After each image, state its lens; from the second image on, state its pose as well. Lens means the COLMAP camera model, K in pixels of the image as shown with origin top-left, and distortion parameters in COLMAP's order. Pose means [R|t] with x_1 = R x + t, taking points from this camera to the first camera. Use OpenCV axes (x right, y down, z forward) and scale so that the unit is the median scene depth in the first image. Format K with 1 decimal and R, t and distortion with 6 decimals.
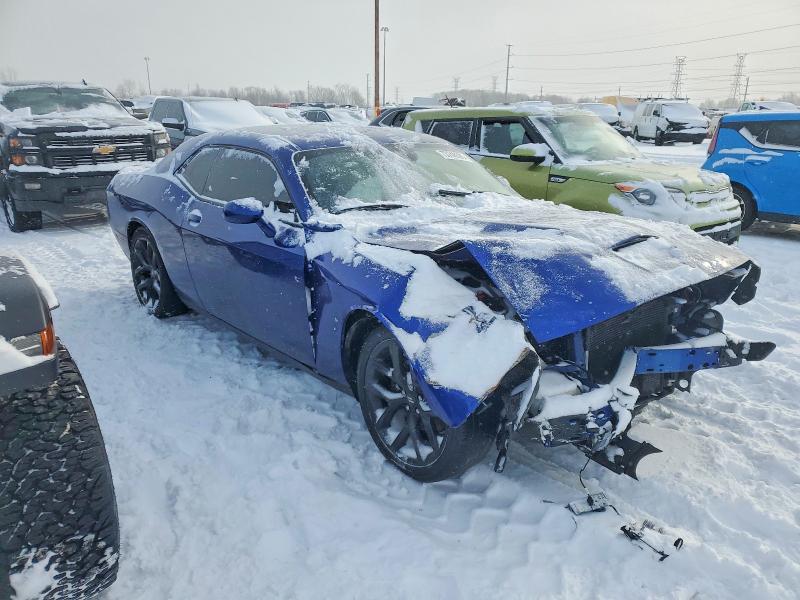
lens RADIAL K [[581.5, 0, 402.2], [0, 581.5, 299.8], [0, 0, 1]] dist [0.001476, -0.001978]
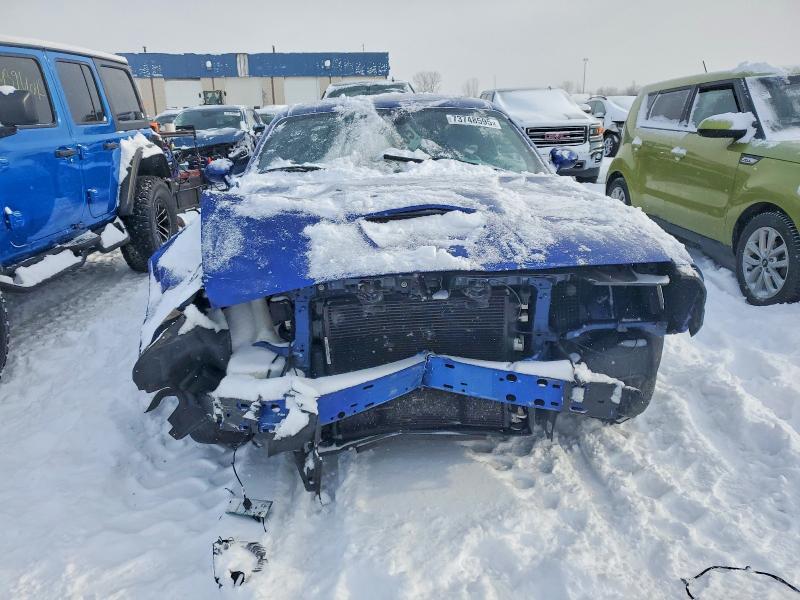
lens RADIAL K [[581.5, 0, 402.2], [0, 581.5, 299.8], [0, 0, 1]] dist [0.001476, -0.001978]
pose [[0.822938, 0.146859, -0.548822, 0.616776], [-0.139712, 0.988660, 0.055062, -0.018539], [0.550685, 0.031365, 0.834124, 0.267470]]
